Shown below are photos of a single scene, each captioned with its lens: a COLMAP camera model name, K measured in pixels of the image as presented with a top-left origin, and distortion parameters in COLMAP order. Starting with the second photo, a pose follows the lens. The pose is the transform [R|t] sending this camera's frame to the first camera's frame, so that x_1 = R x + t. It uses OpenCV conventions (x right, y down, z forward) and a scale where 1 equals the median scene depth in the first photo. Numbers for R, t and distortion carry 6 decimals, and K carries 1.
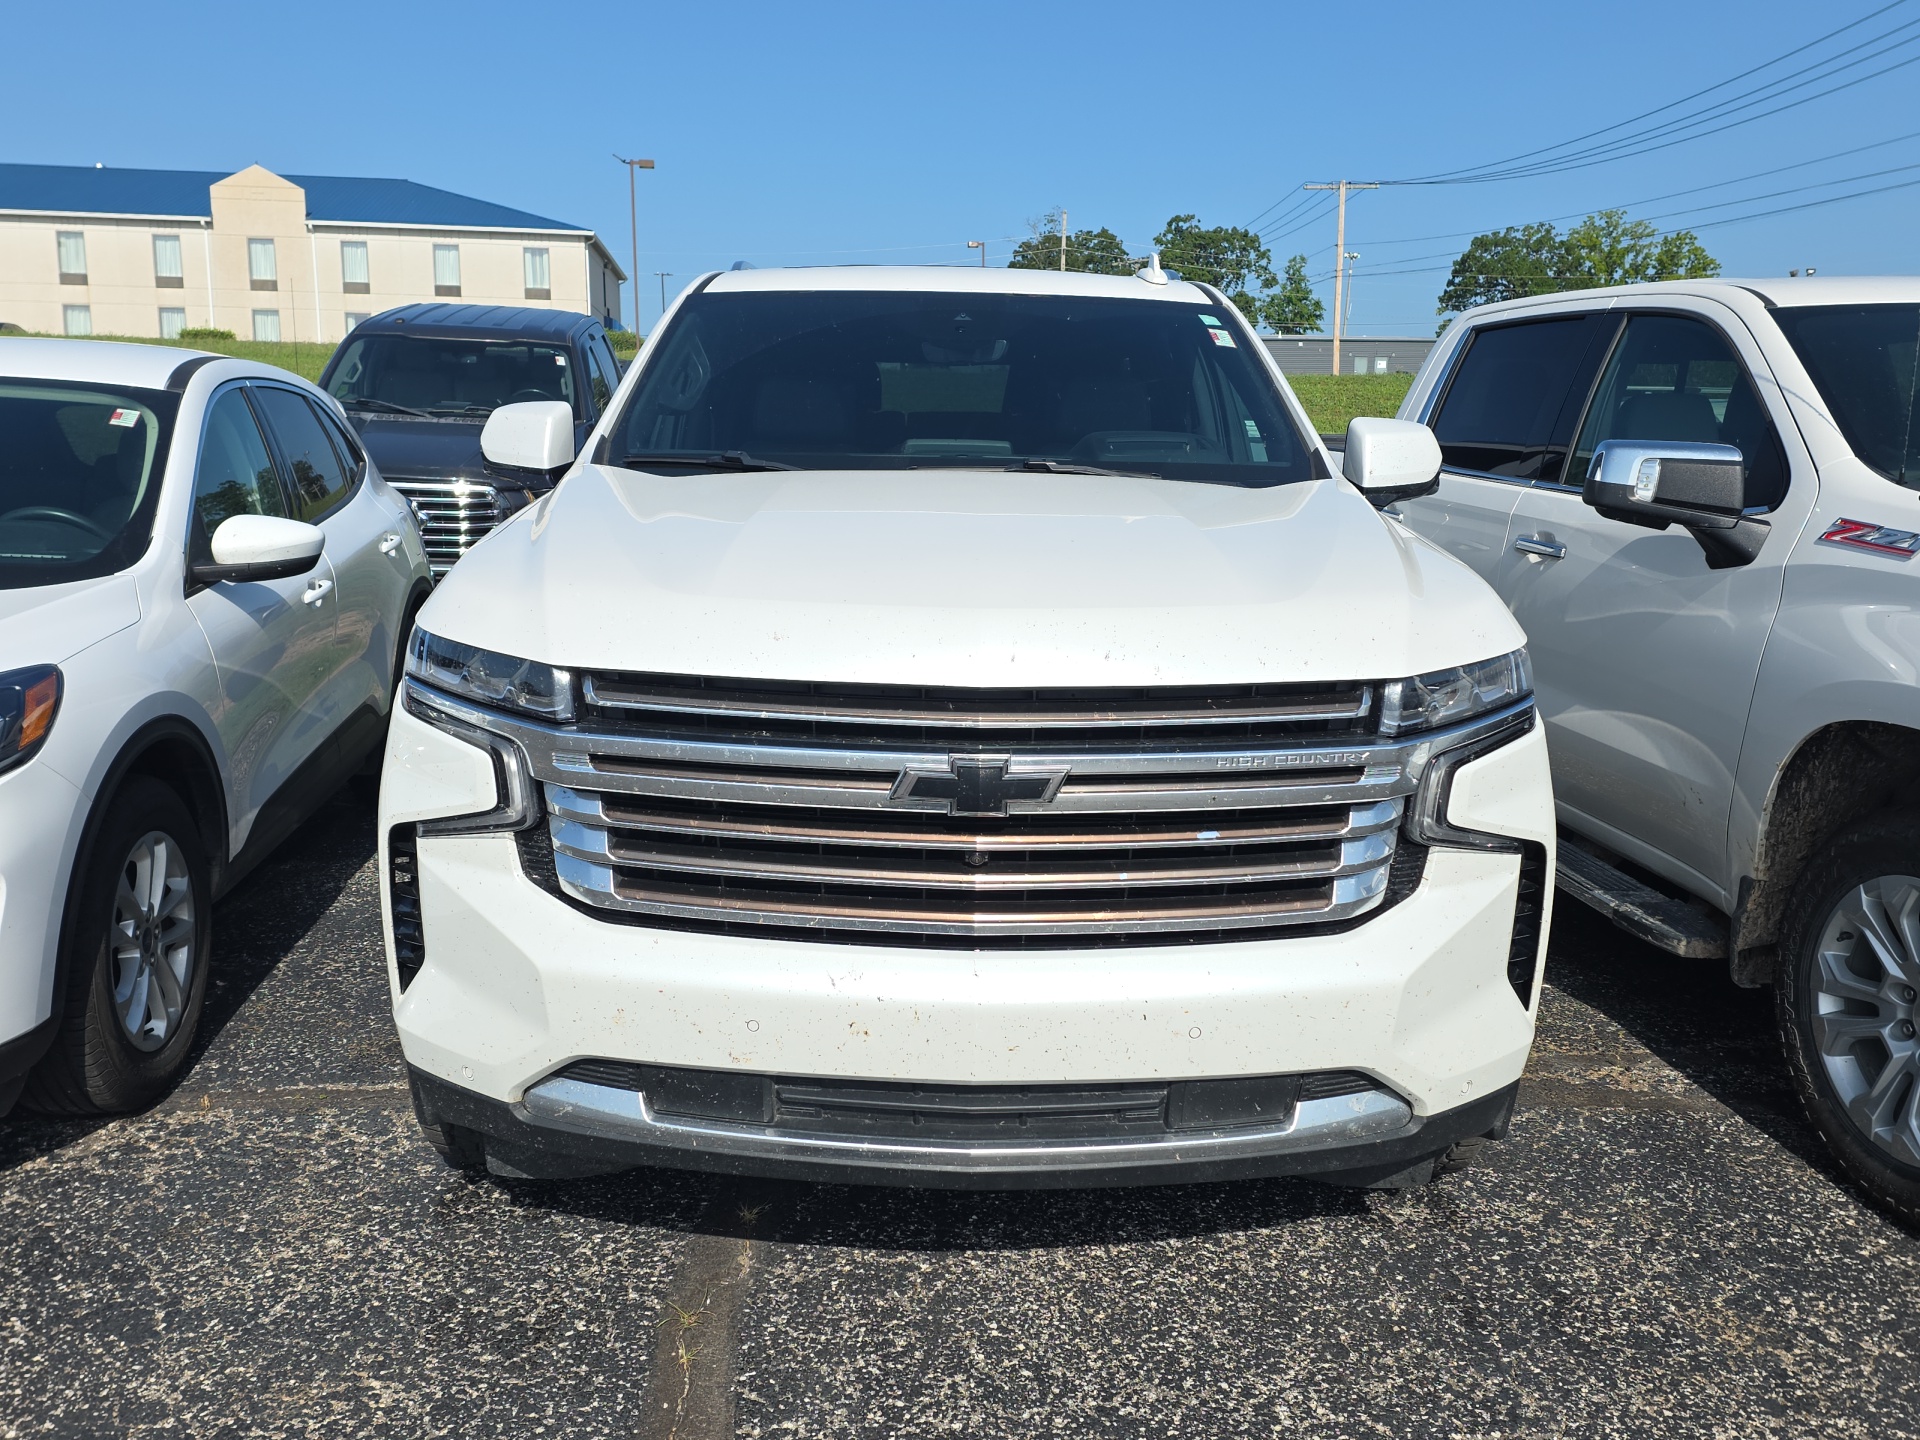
lens RADIAL K [[1601.3, 0, 972.0], [0, 1601.3, 719.0], [0, 0, 1]] dist [0.105594, -0.095588]
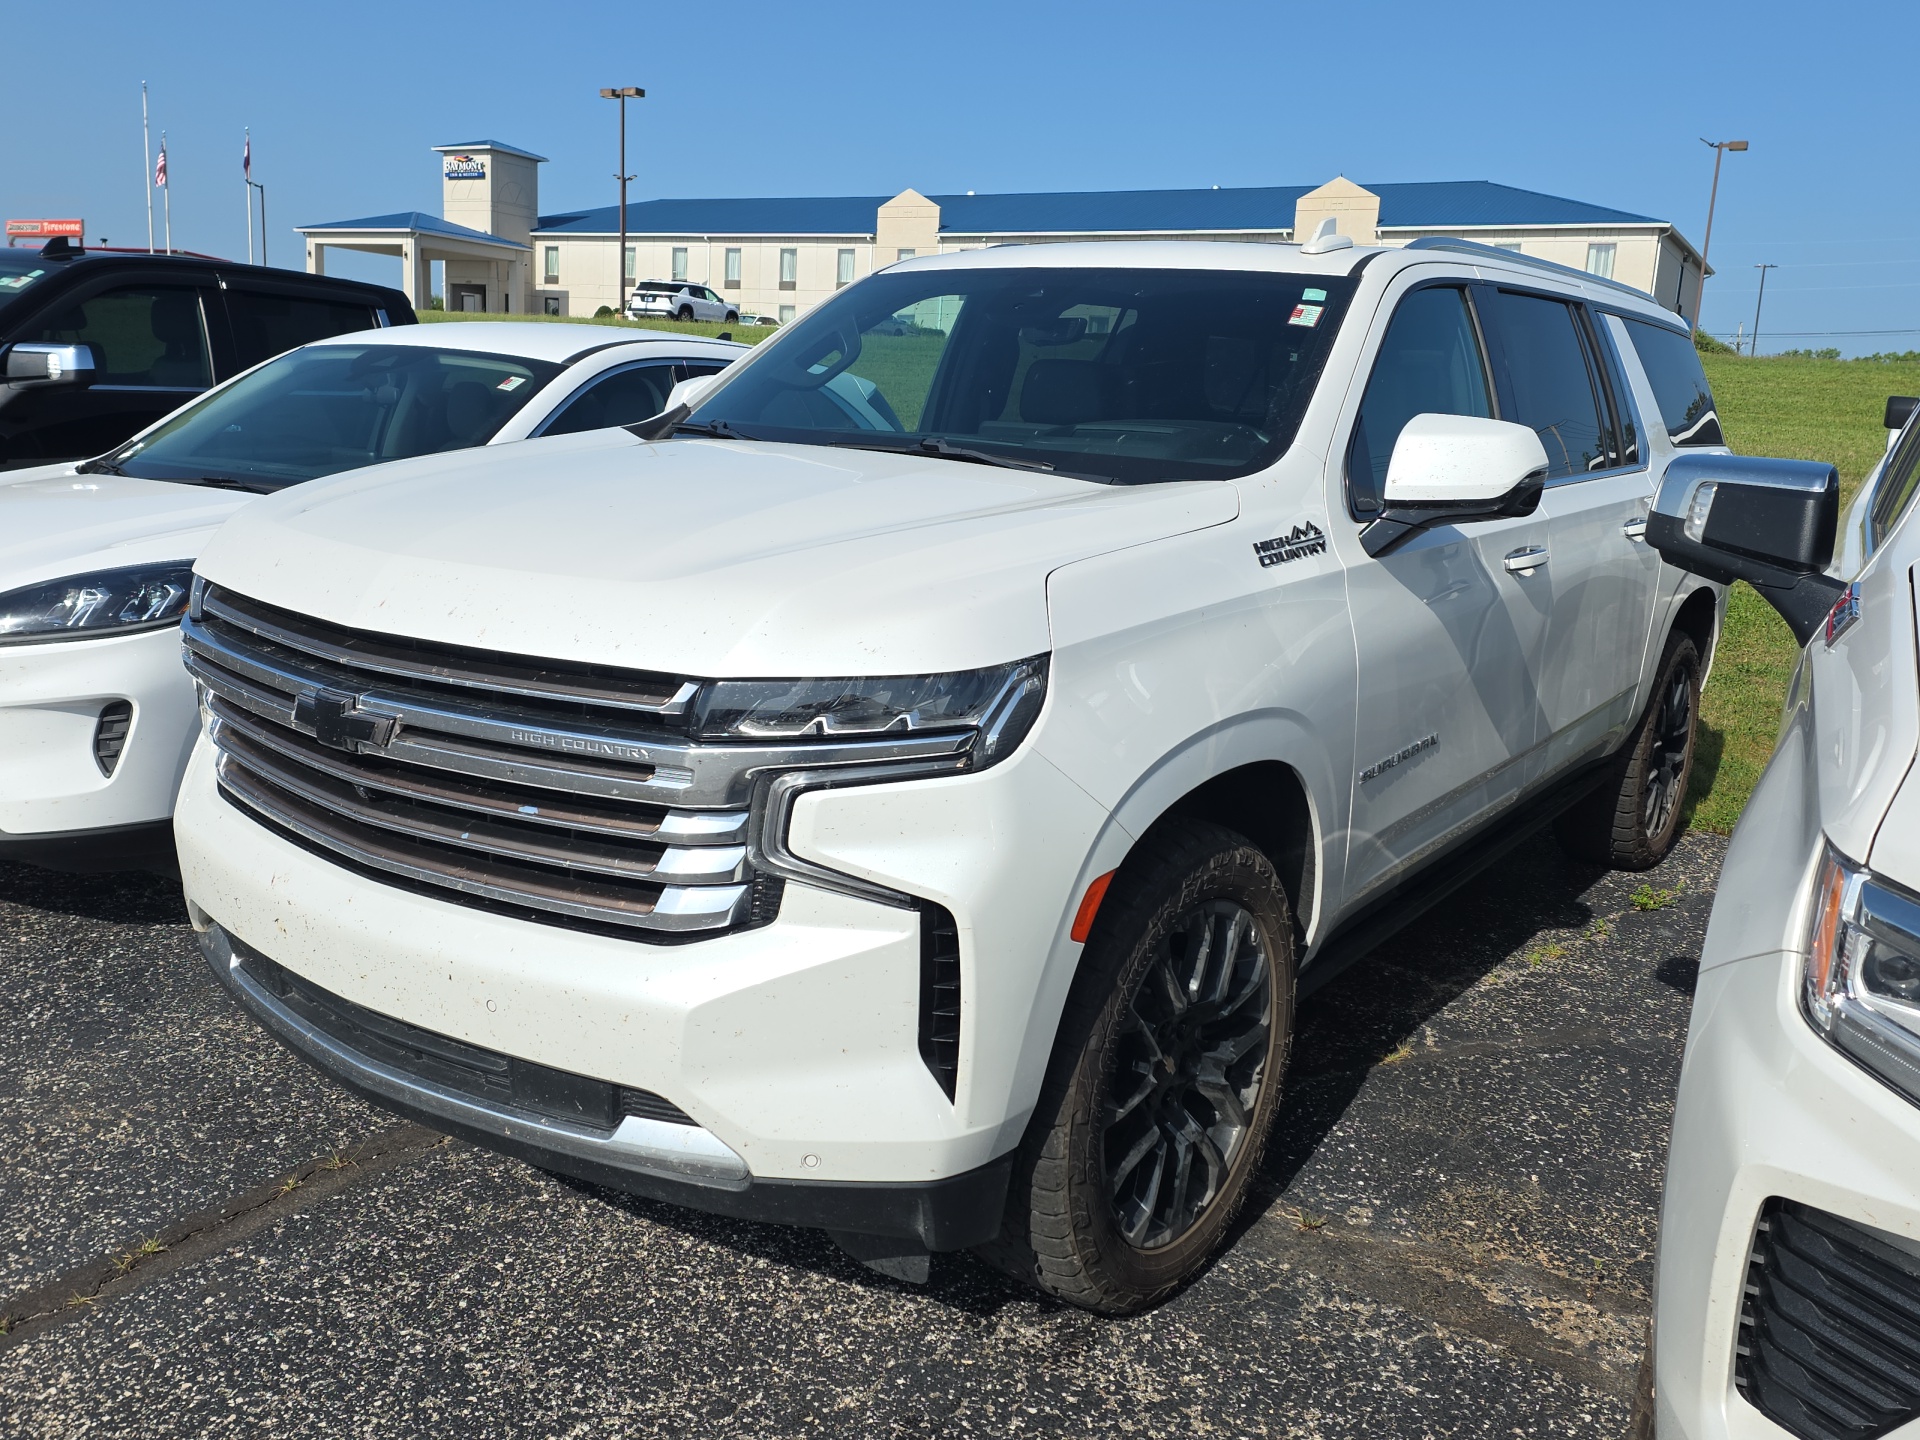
lens RADIAL K [[1601.3, 0, 972.0], [0, 1601.3, 719.0], [0, 0, 1]] dist [0.105594, -0.095588]
pose [[0.788024, 0.142106, -0.599019, 0.793141], [-0.145659, 0.988406, 0.042862, -0.053424], [0.598165, 0.053476, 0.799586, 0.316317]]
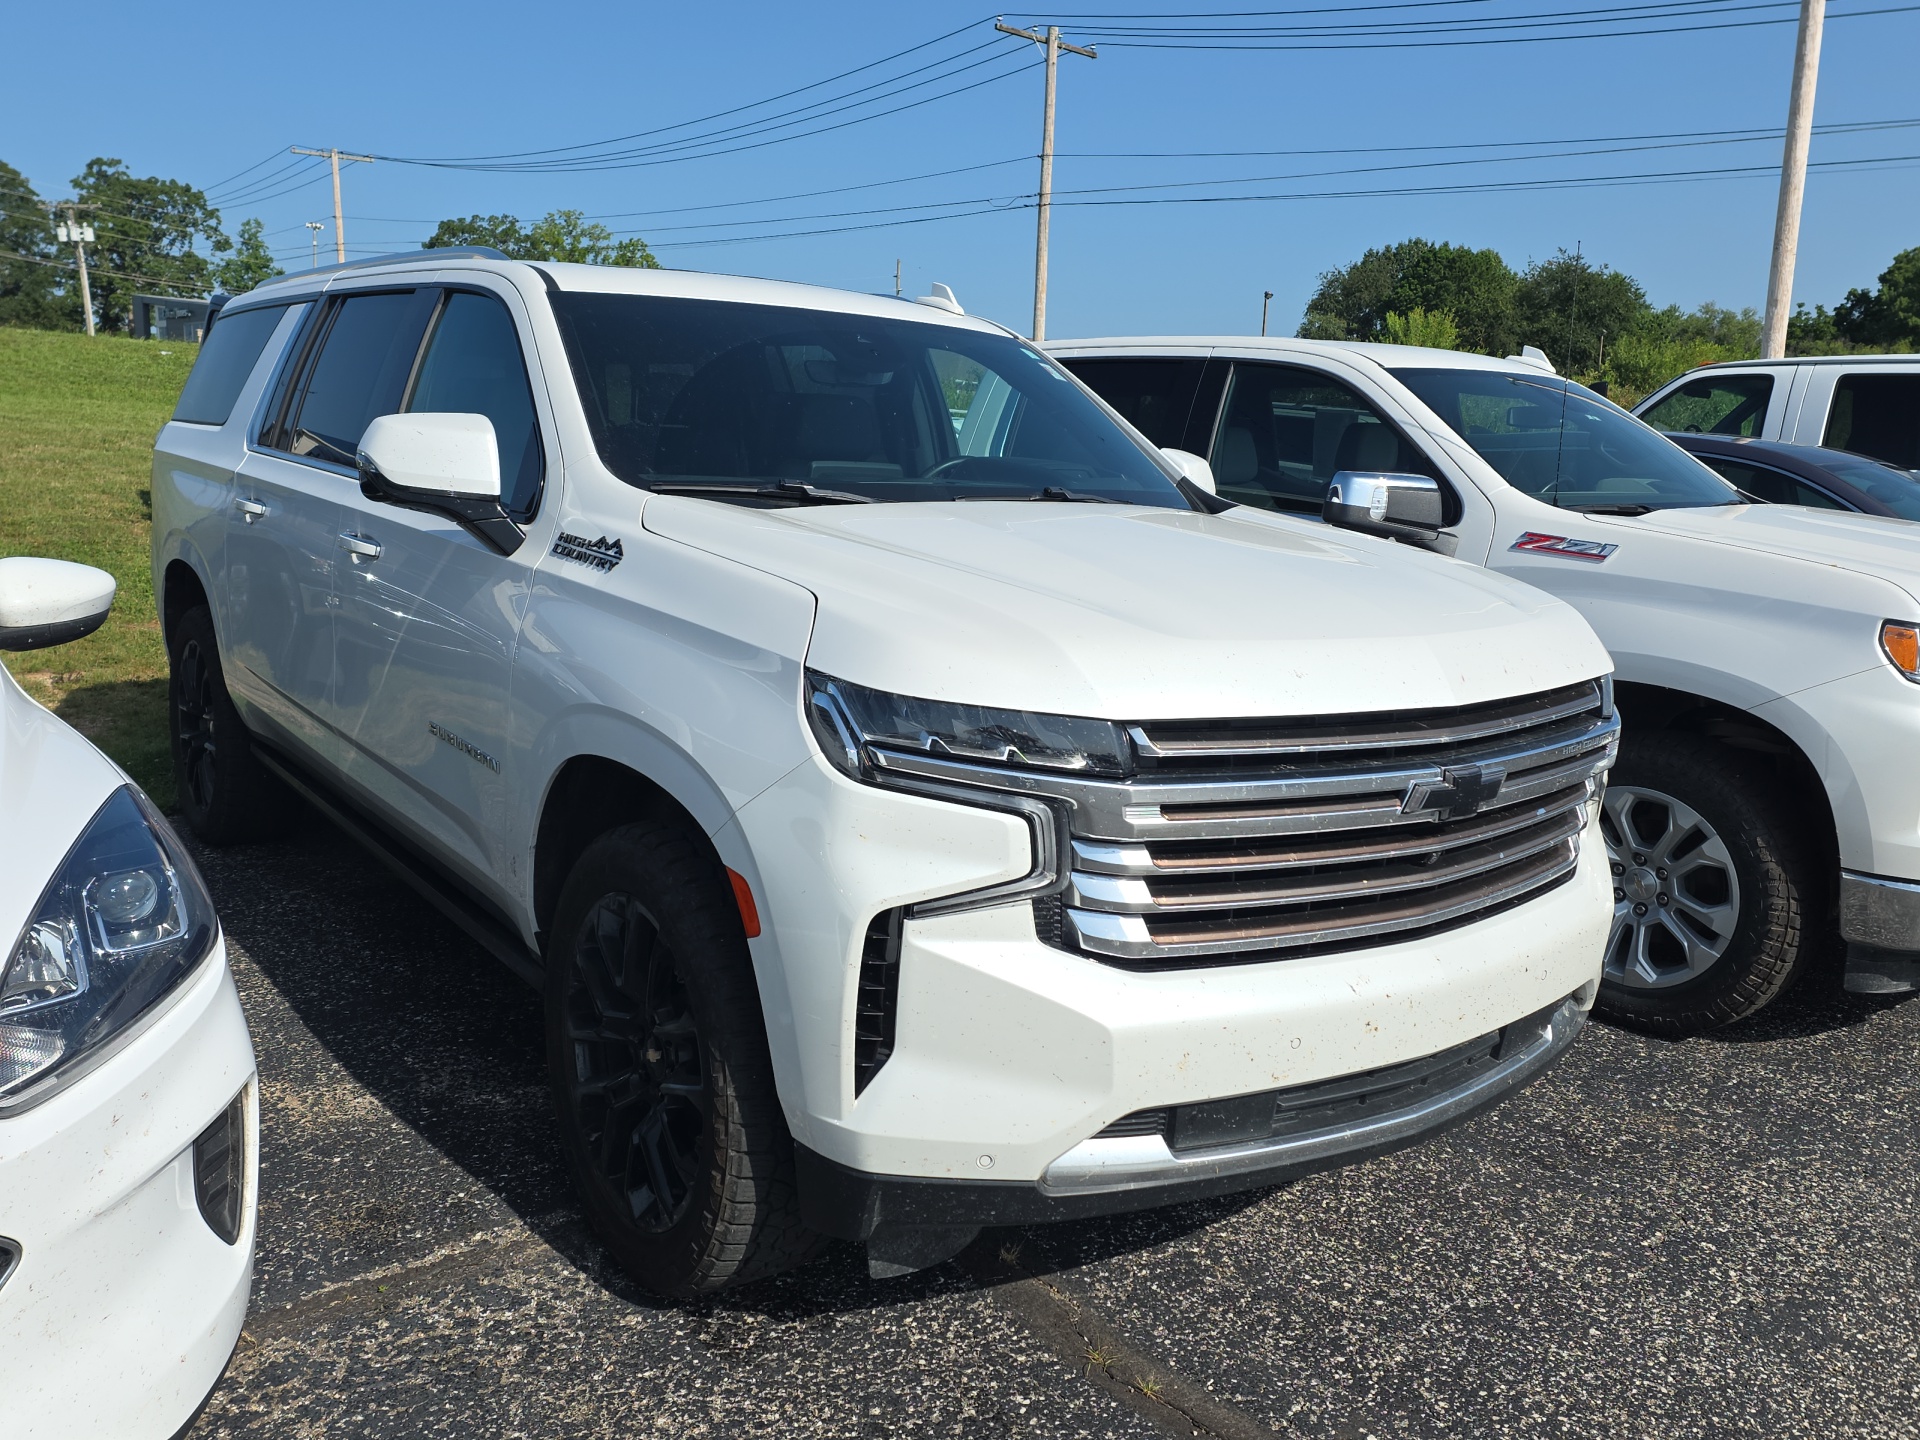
lens RADIAL K [[1601.3, 0, 972.0], [0, 1601.3, 719.0], [0, 0, 1]] dist [0.105594, -0.095588]
pose [[0.805585, -0.086926, 0.586069, -0.757690], [0.081165, 0.996044, 0.036168, -0.064174], [-0.586894, 0.018432, 0.809454, 0.218403]]
